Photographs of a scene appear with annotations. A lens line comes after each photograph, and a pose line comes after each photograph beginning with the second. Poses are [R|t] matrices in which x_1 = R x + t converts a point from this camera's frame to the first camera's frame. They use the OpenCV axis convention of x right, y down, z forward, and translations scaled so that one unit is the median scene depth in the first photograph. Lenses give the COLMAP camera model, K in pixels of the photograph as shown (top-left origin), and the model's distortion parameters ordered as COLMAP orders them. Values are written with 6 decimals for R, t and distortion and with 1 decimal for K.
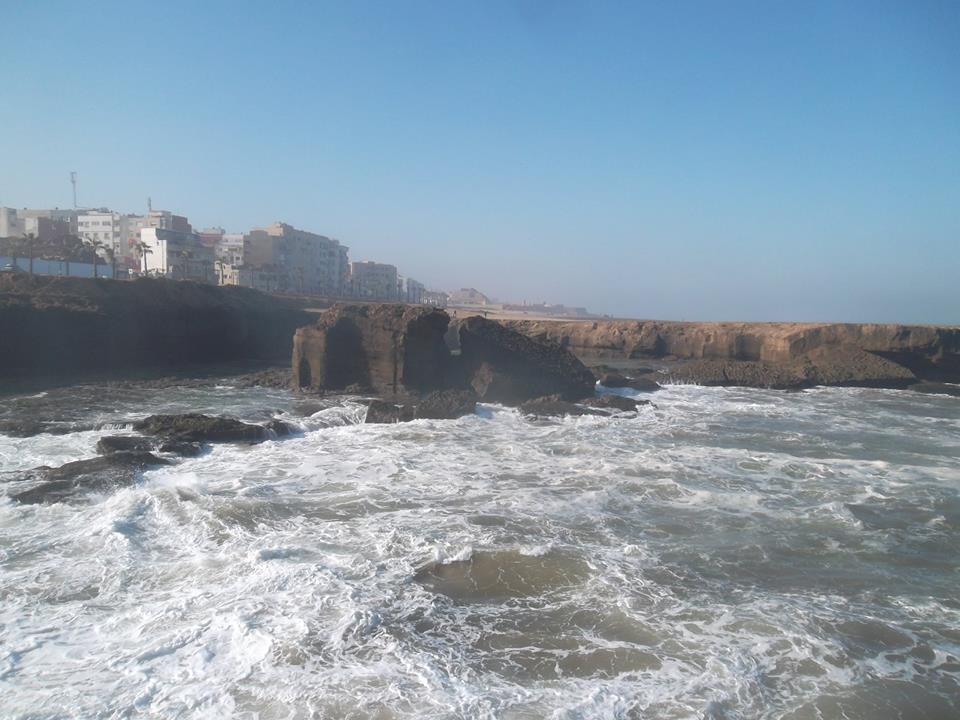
lens RADIAL K [[793.5, 0, 473.2], [0, 793.5, 366.6], [0, 0, 1]] dist [0.003891, 0.012893]
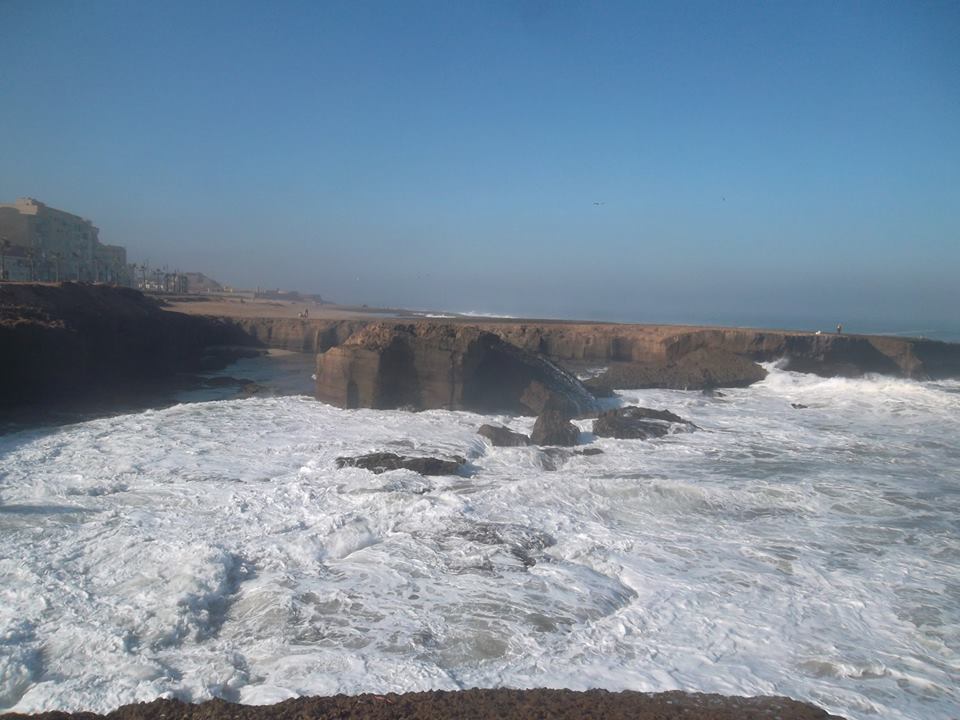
lens RADIAL K [[793.5, 0, 479.1], [0, 793.5, 357.7], [0, 0, 1]] dist [0.003891, 0.012893]
pose [[0.925861, -0.017181, 0.377473, -0.303484], [0.013520, 0.999832, 0.012347, -0.033048], [-0.377622, -0.006328, 0.925938, 0.040603]]
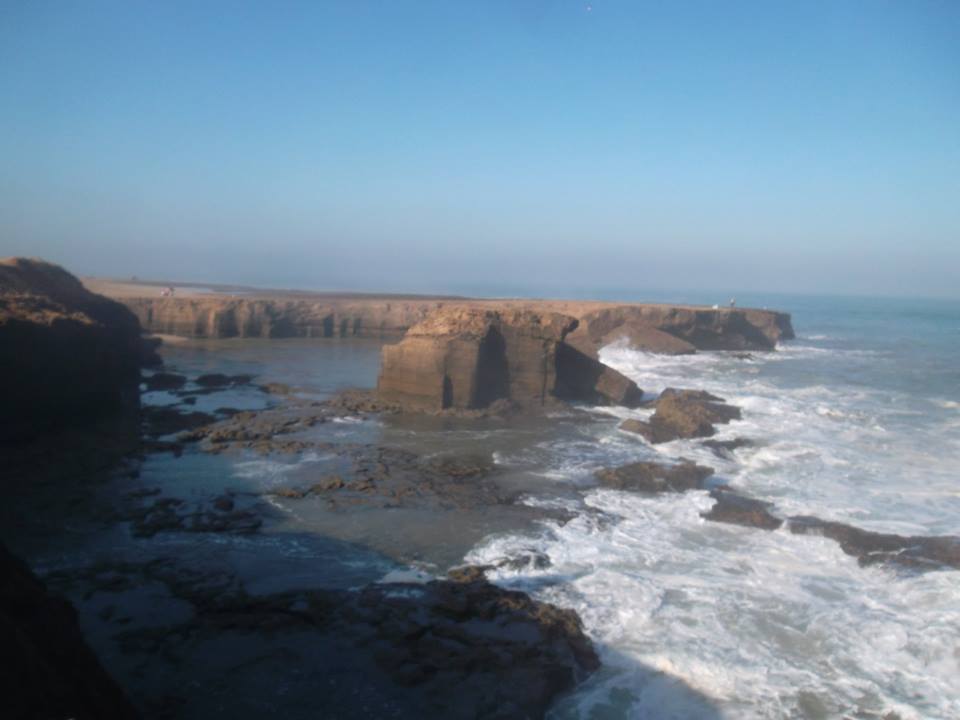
lens RADIAL K [[793.5, 0, 478.1], [0, 793.5, 356.0], [0, 0, 1]] dist [0.003891, 0.012893]
pose [[0.751264, -0.060359, 0.657236, -0.522159], [0.031171, 0.997943, 0.056018, -0.054077], [-0.659265, -0.021597, 0.751600, 0.241672]]
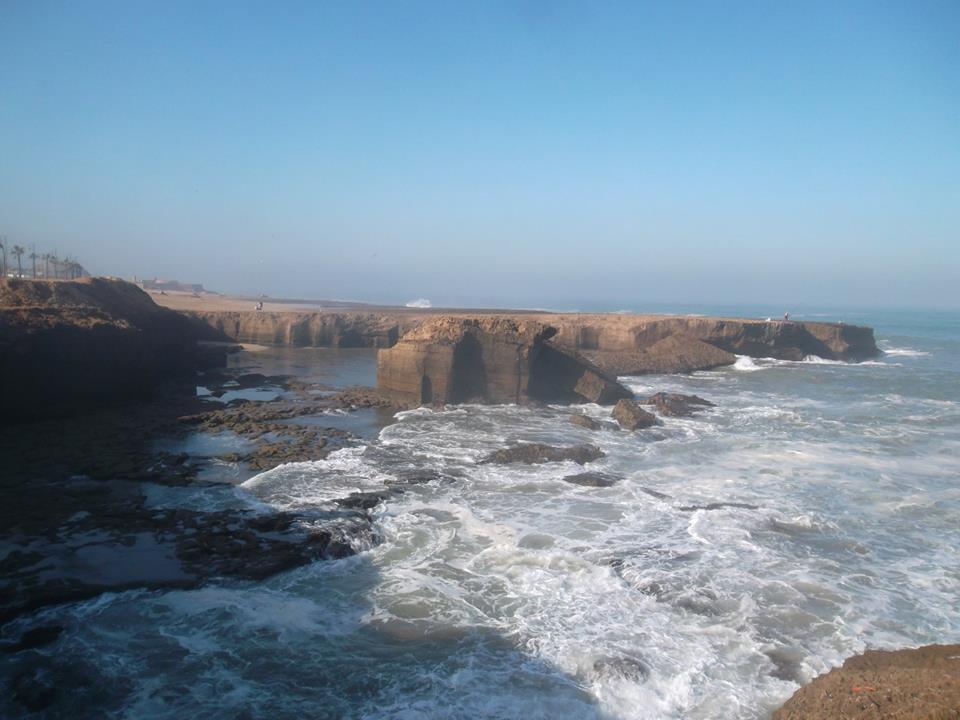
lens RADIAL K [[793.5, 0, 480.0], [0, 793.5, 359.7], [0, 0, 1]] dist [0.003891, 0.012893]
pose [[0.850436, -0.043286, 0.524294, -0.469673], [0.029608, 0.998968, 0.034449, -0.042493], [-0.525244, -0.013774, 0.850840, 0.094315]]
